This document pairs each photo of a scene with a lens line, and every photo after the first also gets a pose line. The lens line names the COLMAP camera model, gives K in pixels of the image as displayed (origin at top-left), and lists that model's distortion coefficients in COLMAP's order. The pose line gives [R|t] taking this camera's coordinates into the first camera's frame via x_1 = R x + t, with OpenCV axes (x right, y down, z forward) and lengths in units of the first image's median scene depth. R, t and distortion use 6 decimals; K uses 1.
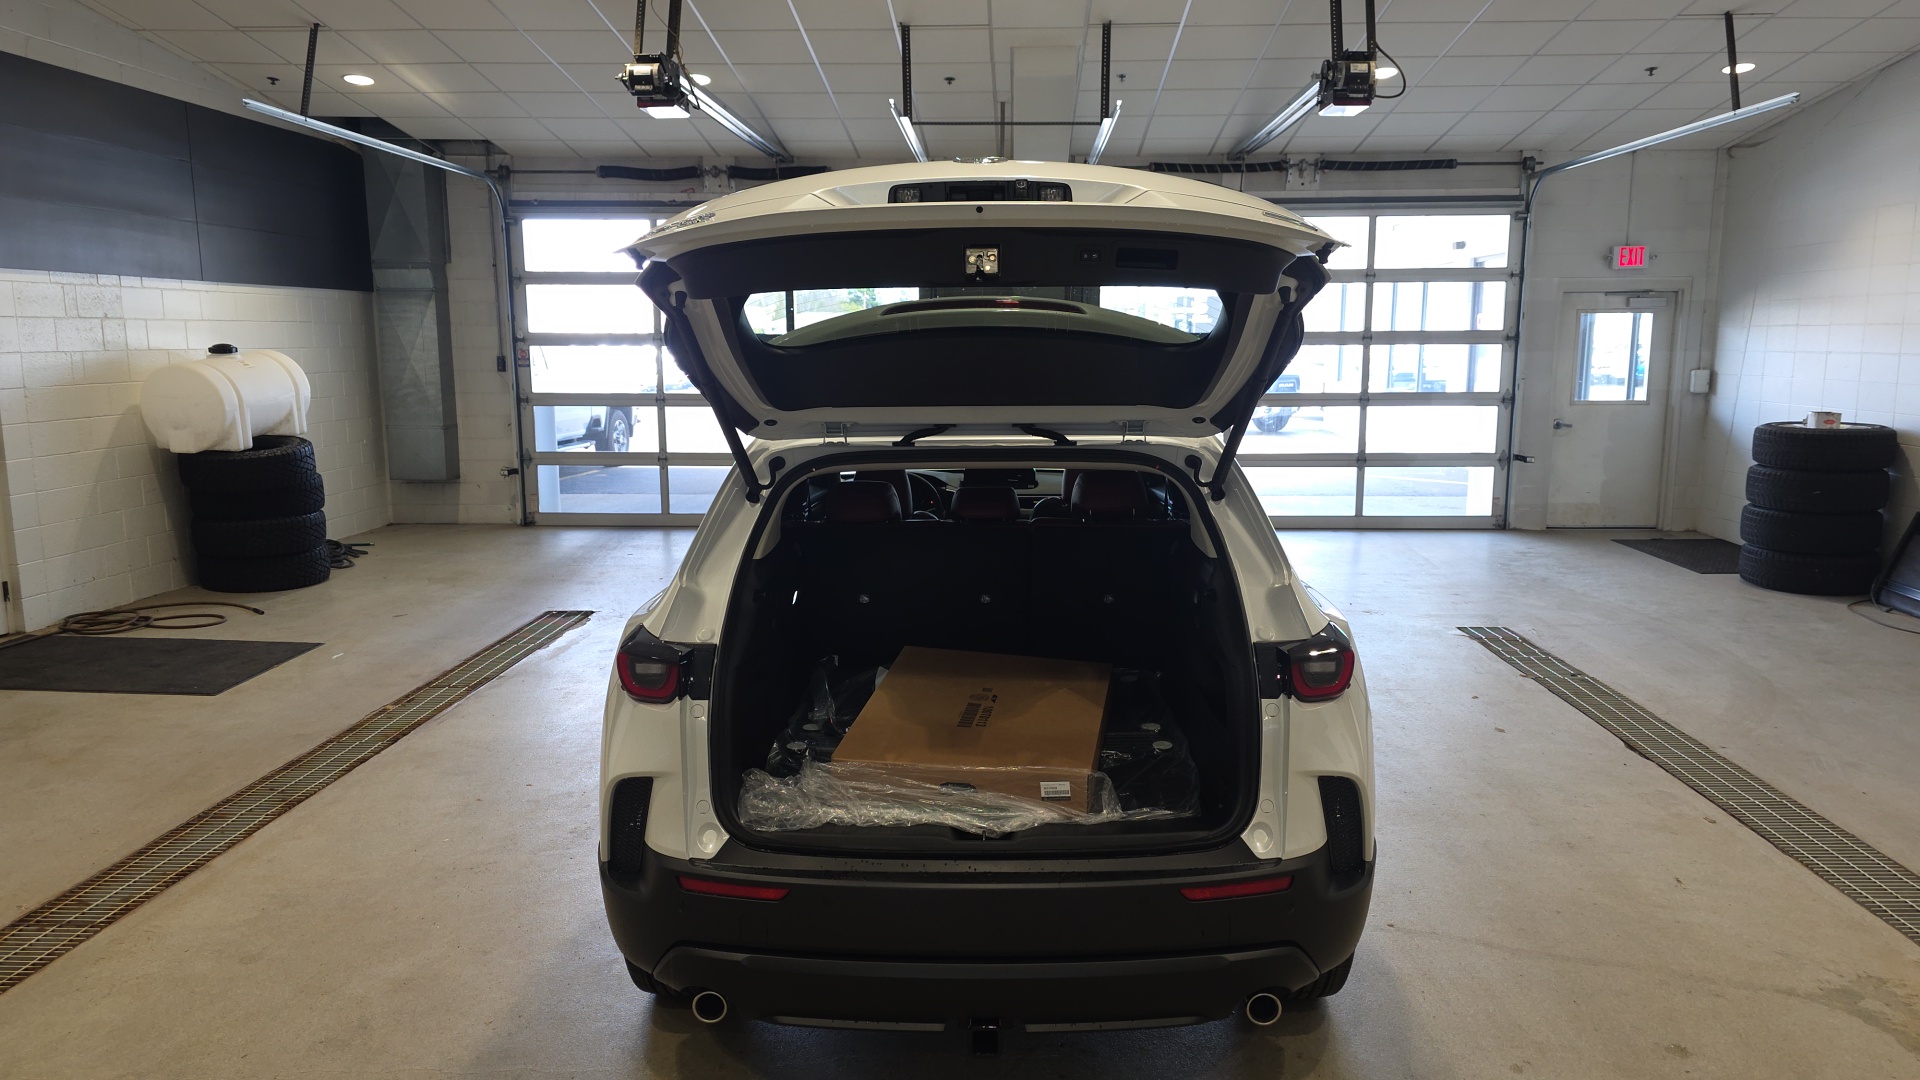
lens RADIAL K [[1326.2, 0, 958.2], [0, 1326.2, 538.3], [0, 0, 1]] dist [0.021979, -0.022571]
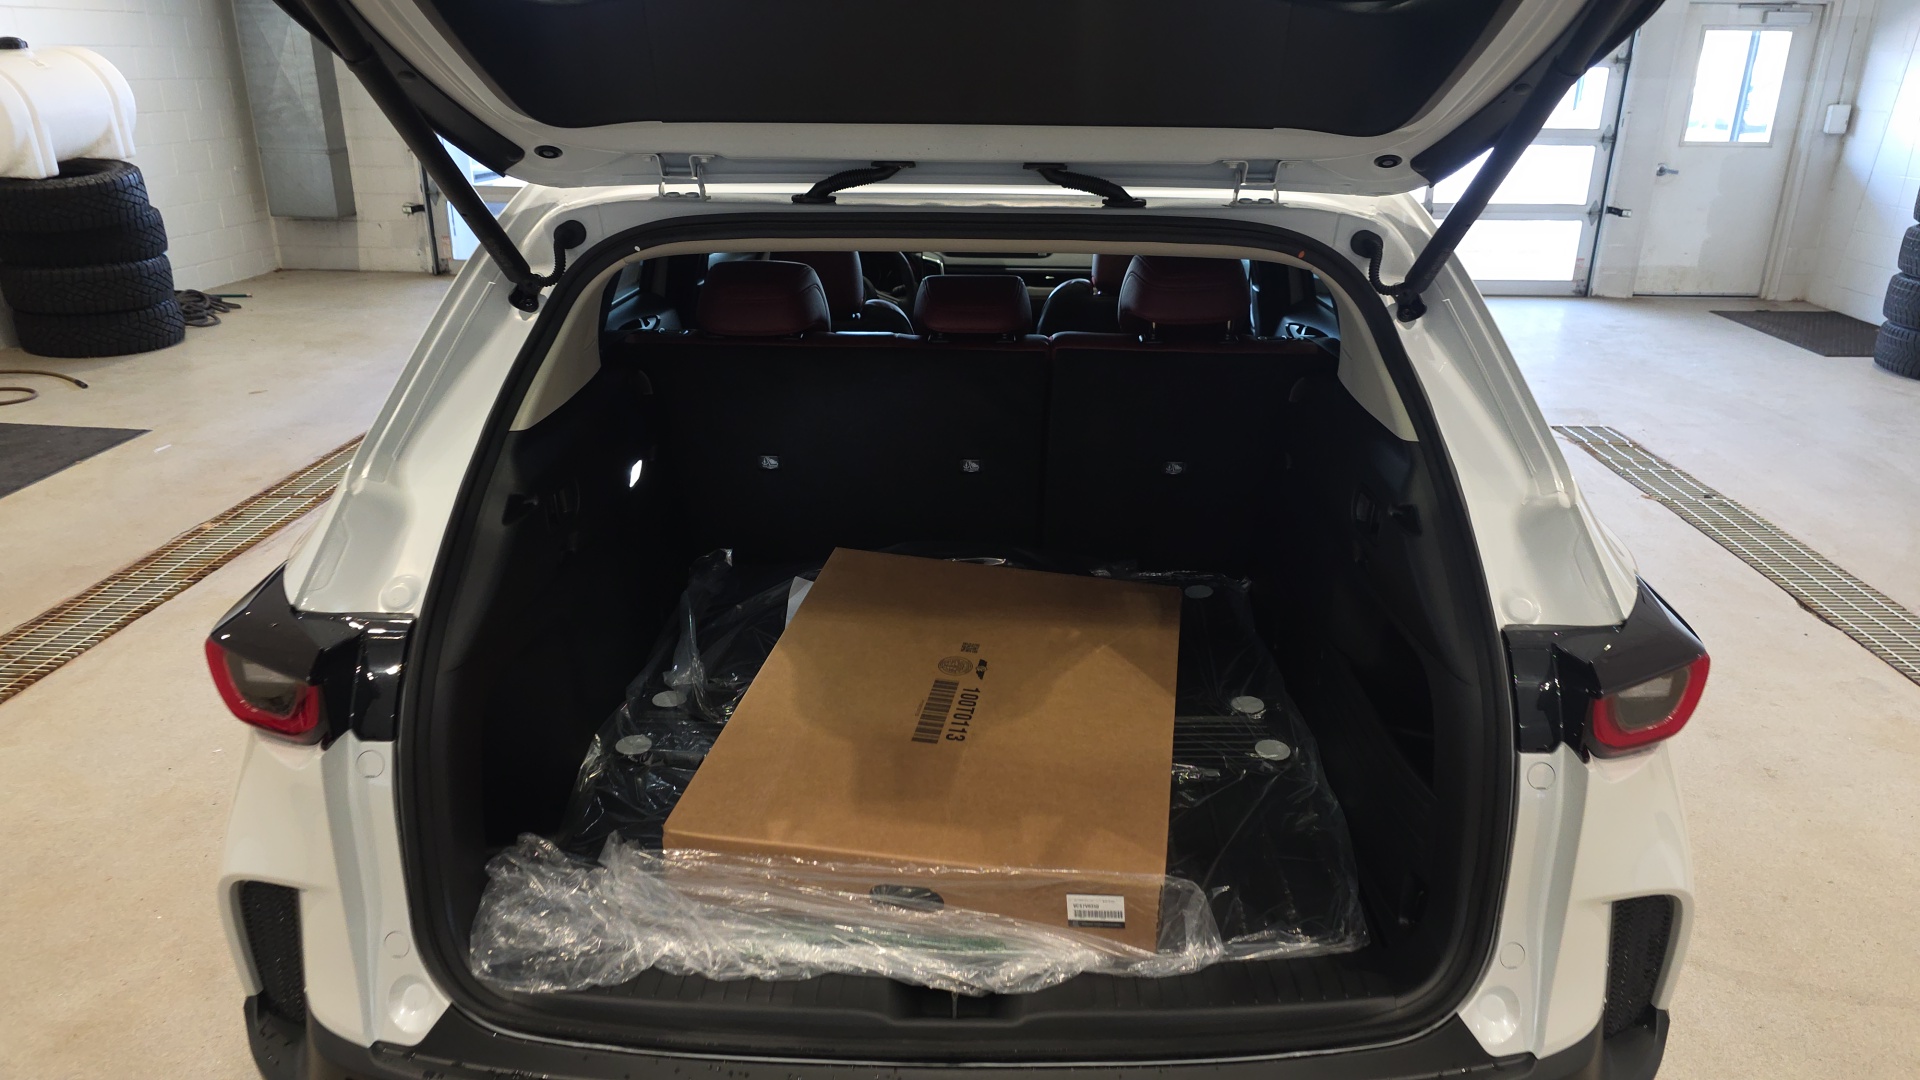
lens RADIAL K [[1326.2, 0, 979.0], [0, 1326.2, 557.4], [0, 0, 1]] dist [0.021979, -0.022571]
pose [[0.999738, 0.010309, 0.020437, 0.013702], [-0.014269, 0.978805, 0.204295, -0.039220], [-0.017897, -0.204533, 0.978696, 0.438287]]
